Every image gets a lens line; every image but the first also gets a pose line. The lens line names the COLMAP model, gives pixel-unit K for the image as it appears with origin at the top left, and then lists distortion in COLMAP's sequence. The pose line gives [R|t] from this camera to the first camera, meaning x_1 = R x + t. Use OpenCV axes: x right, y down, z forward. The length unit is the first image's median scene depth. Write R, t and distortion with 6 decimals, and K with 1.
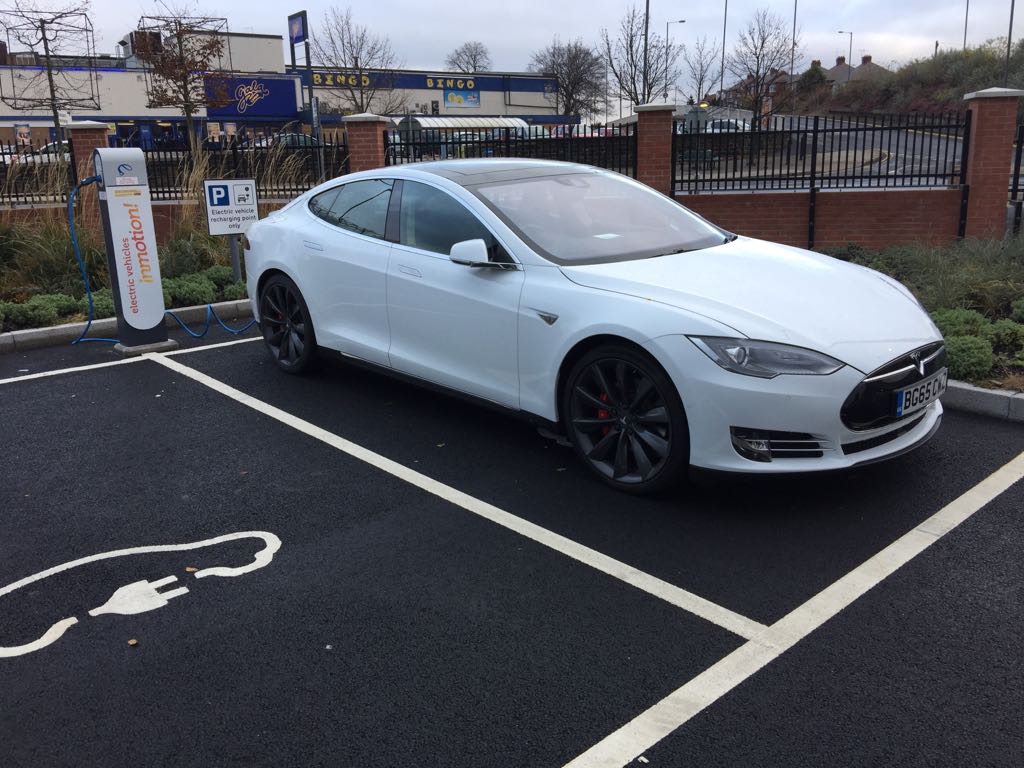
lens RADIAL K [[856.9, 0, 515.8], [0, 856.9, 374.7], [0, 0, 1]] dist [0.079492, -0.127051]
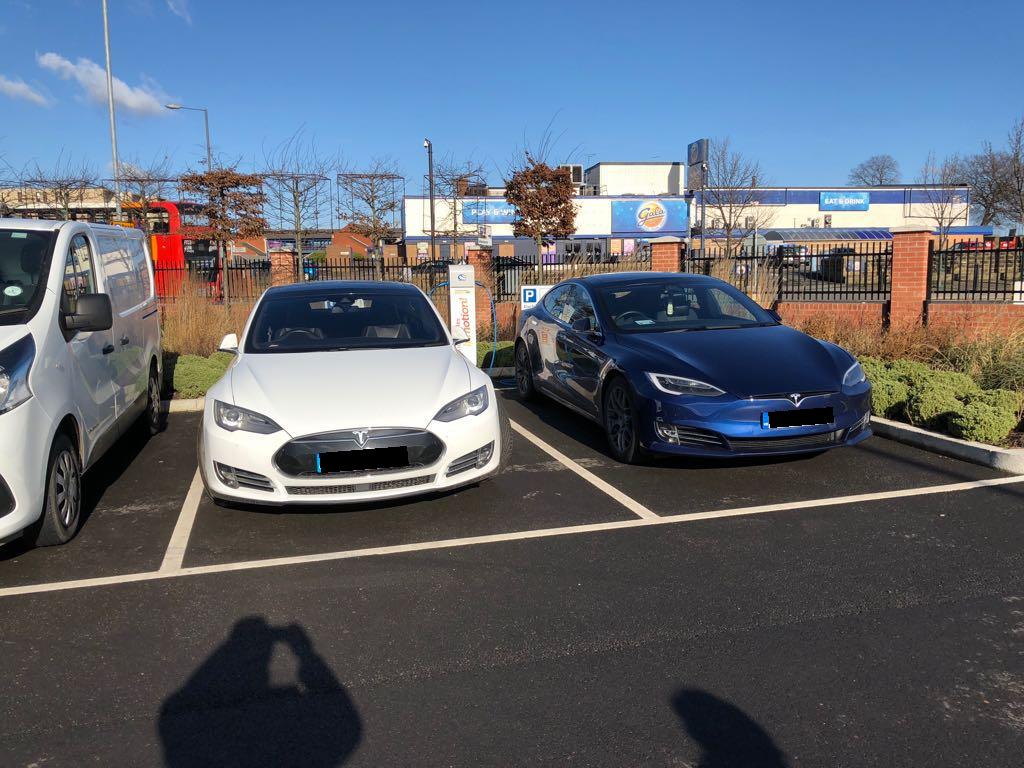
lens RADIAL K [[840.4, 0, 512.0], [0, 840.4, 384.0], [0, 0, 1]] dist [0.060048, -0.114837]
pose [[0.895384, 0.067052, -0.440217, 0.220946], [-0.115100, 0.989852, -0.083340, 0.056222], [0.430162, 0.125290, 0.894015, -0.235220]]
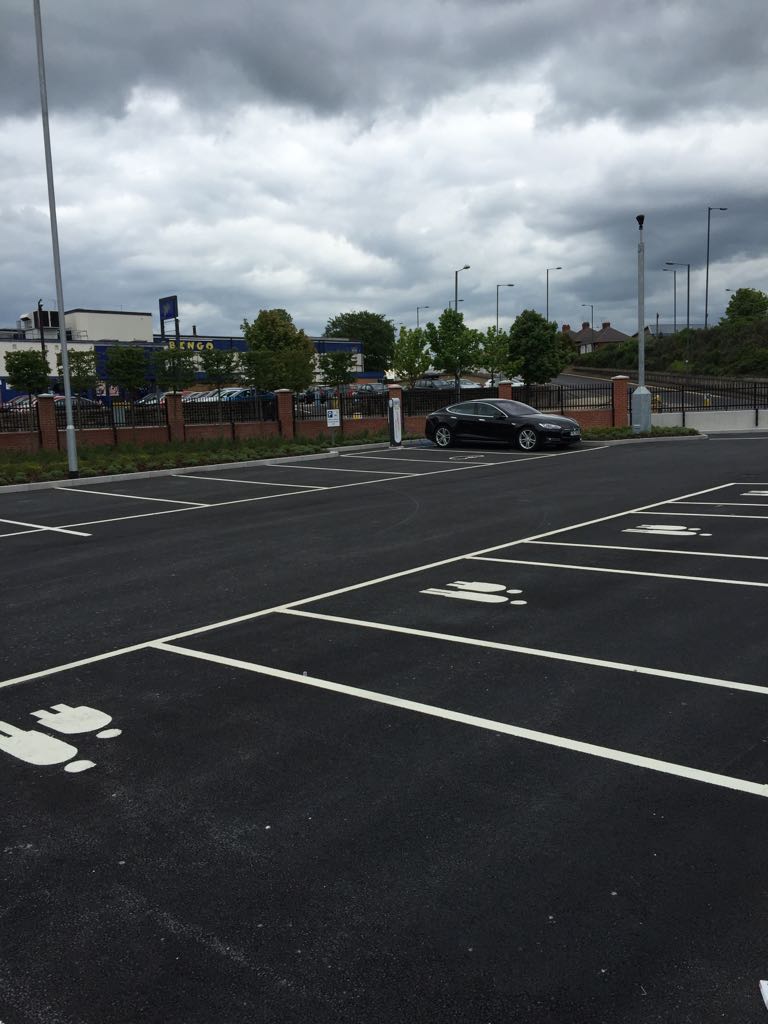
lens RADIAL K [[863.5, 0, 388.5], [0, 863.5, 507.2], [0, 0, 1]] dist [0.043819, -0.005230]
pose [[0.993305, -0.025262, 0.112727, -0.564342], [0.039767, 0.990931, -0.128349, 0.454429], [-0.108463, 0.131972, 0.985302, -1.736792]]
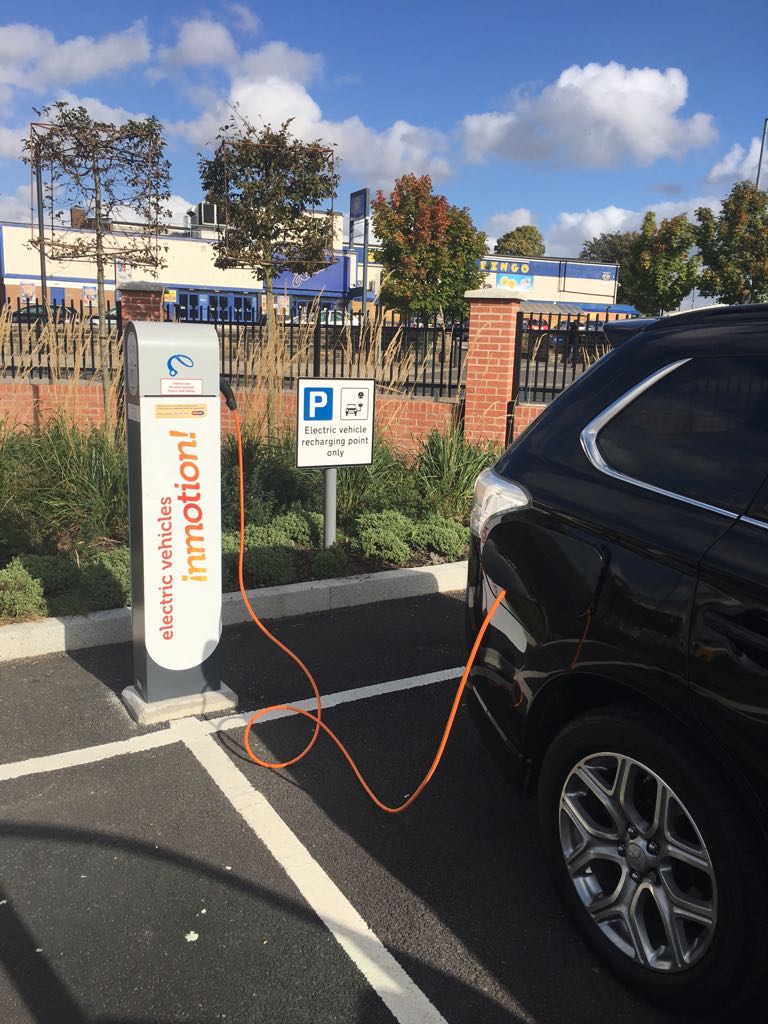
lens RADIAL K [[863.5, 0, 388.5], [0, 863.5, 507.2], [0, 0, 1]] dist [0.043819, -0.005230]
pose [[0.981853, 0.088360, -0.167799, -0.139721], [-0.097531, 0.994112, -0.047209, -0.083249], [0.162639, 0.062718, 0.984690, 0.307957]]
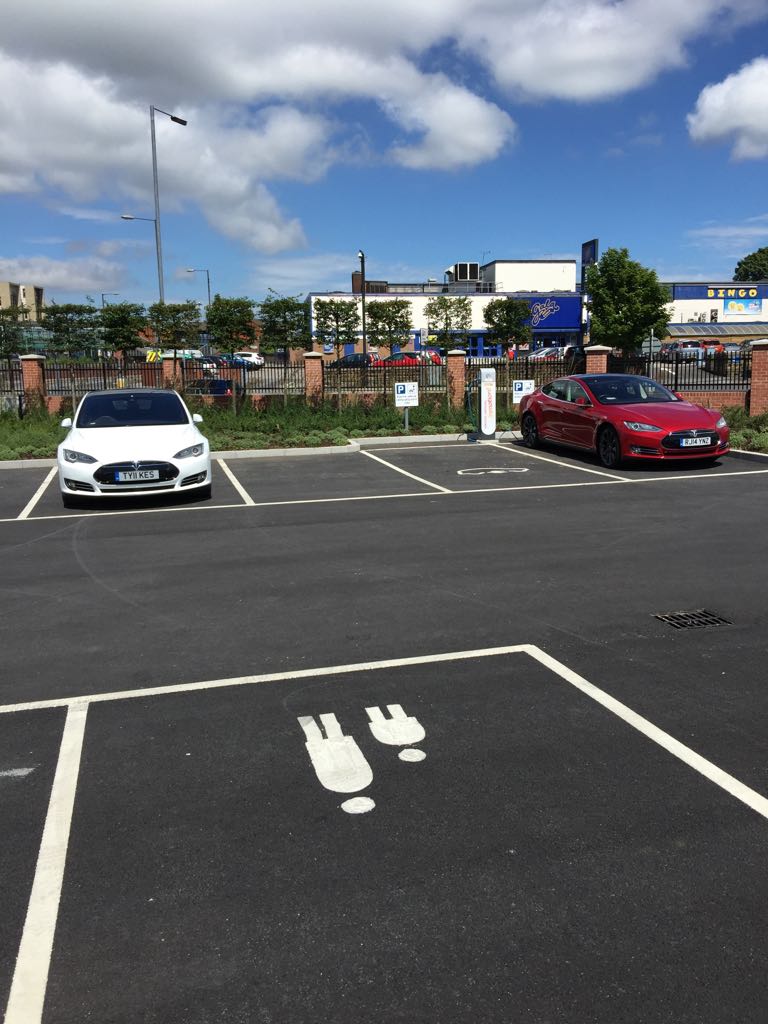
lens RADIAL K [[870.4, 0, 374.3], [0, 870.4, 511.0], [0, 0, 1]] dist [0.010876, -0.010654]
pose [[0.889970, 0.080894, -0.448786, 0.299070], [-0.114288, 0.992298, -0.047778, 0.215508], [0.441464, 0.093812, 0.892361, -0.943679]]
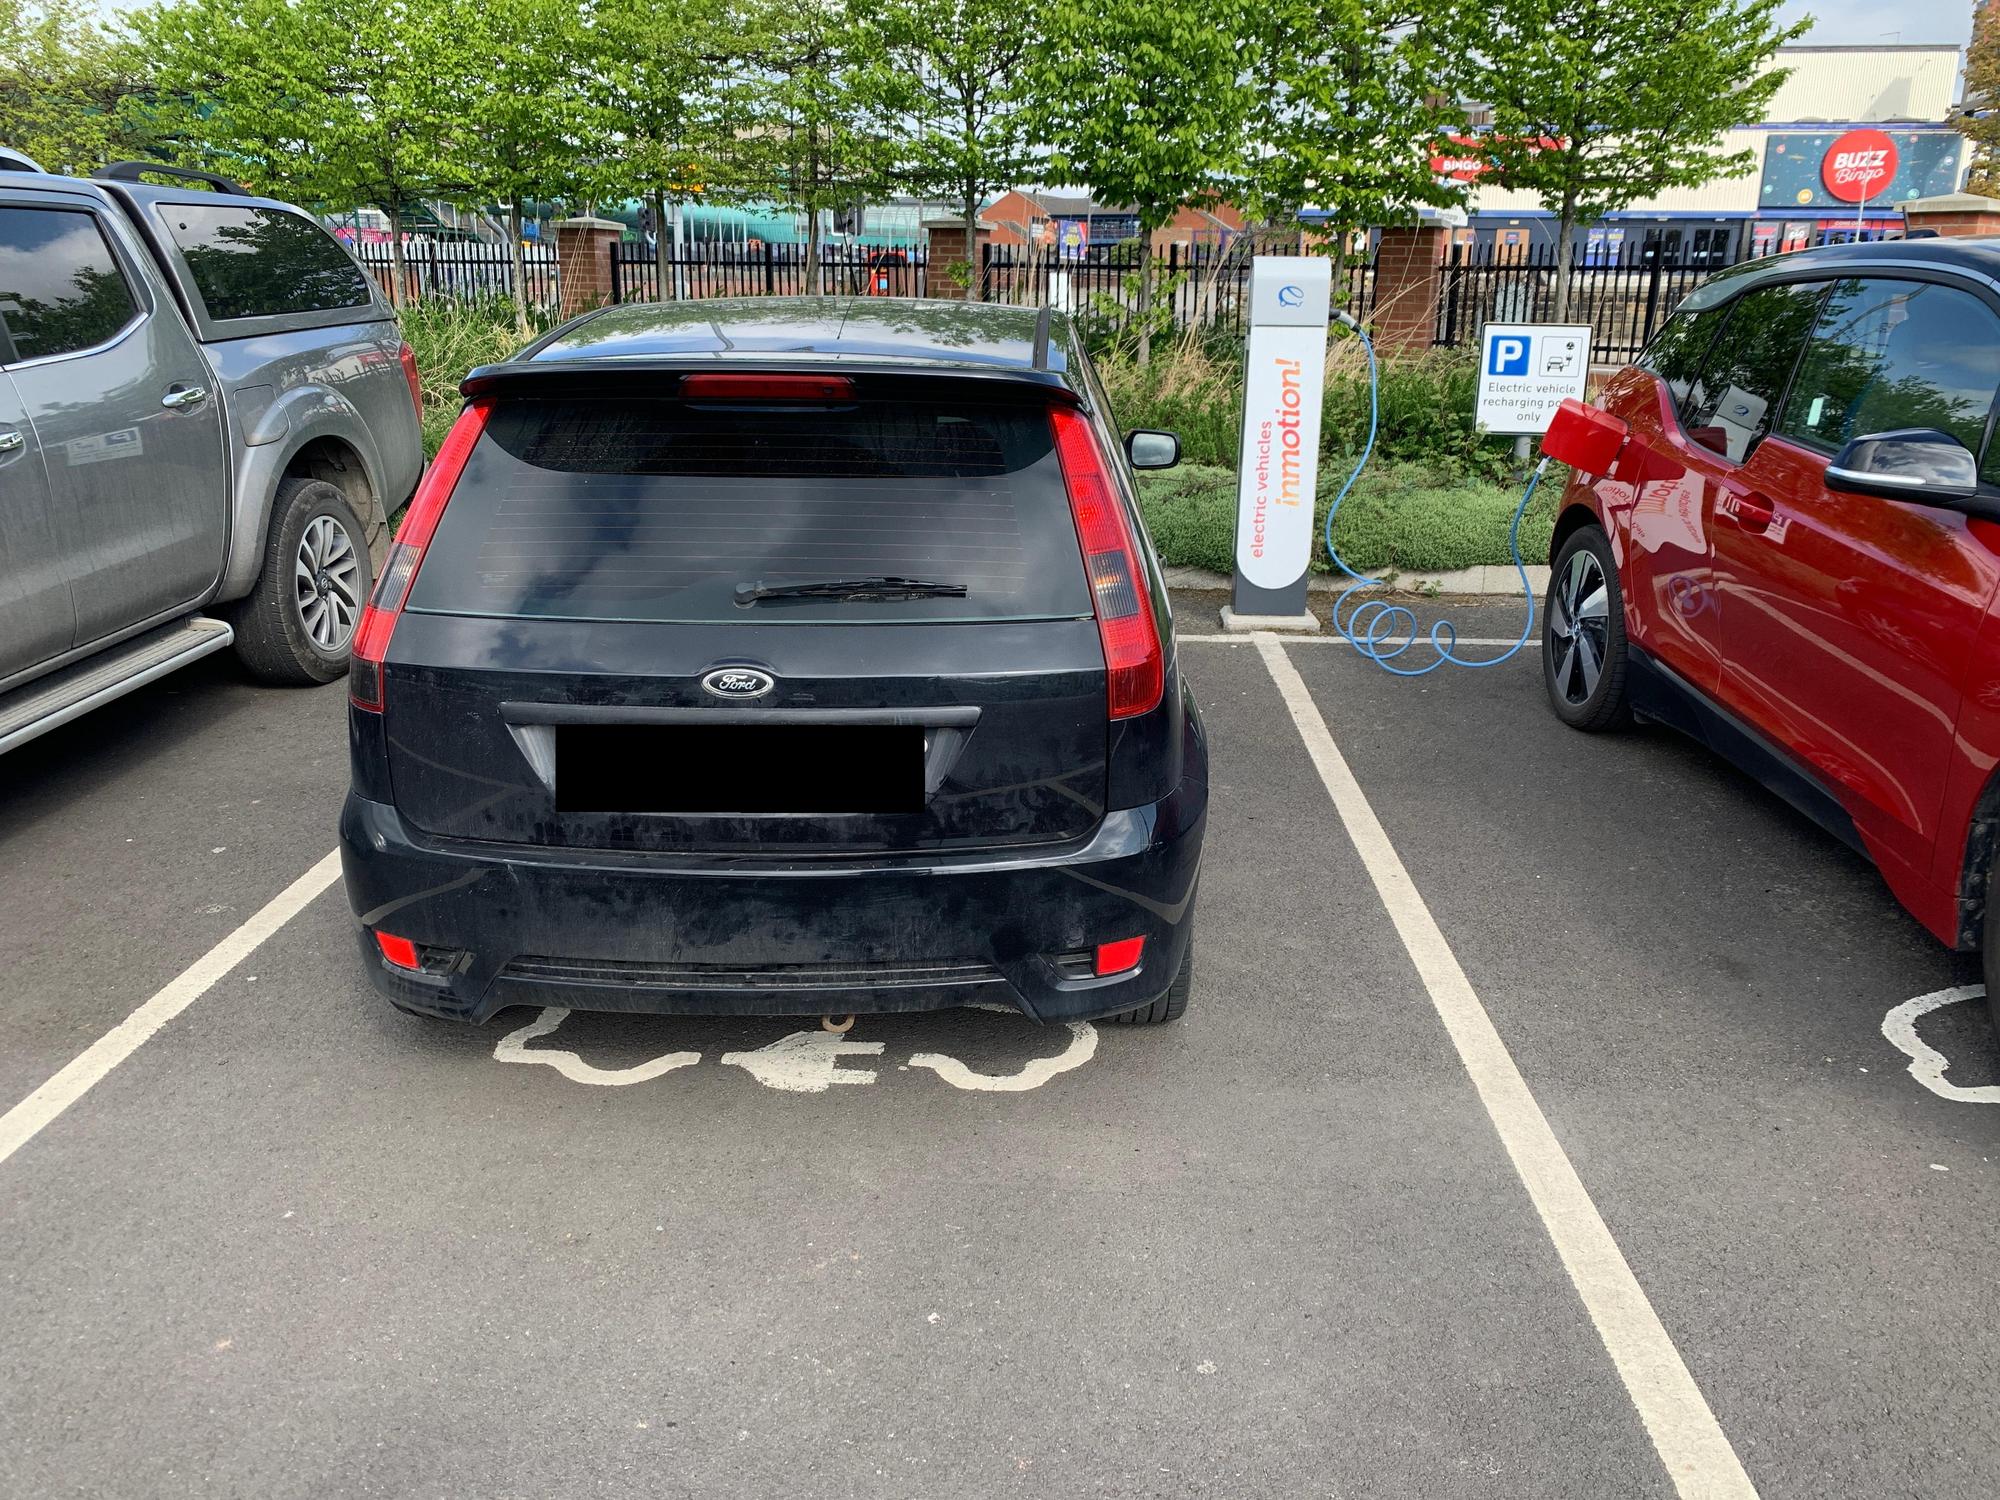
lens RADIAL K [[1525.3, 0, 1000.0], [0, 1525.3, 750.0], [0, 0, 1]] dist [0.008142, -0.001176]
pose [[0.711125, 0.230854, -0.664083, 0.074865], [-0.198872, 0.972028, 0.124945, -0.024345], [0.674352, 0.043216, 0.737144, 0.102518]]
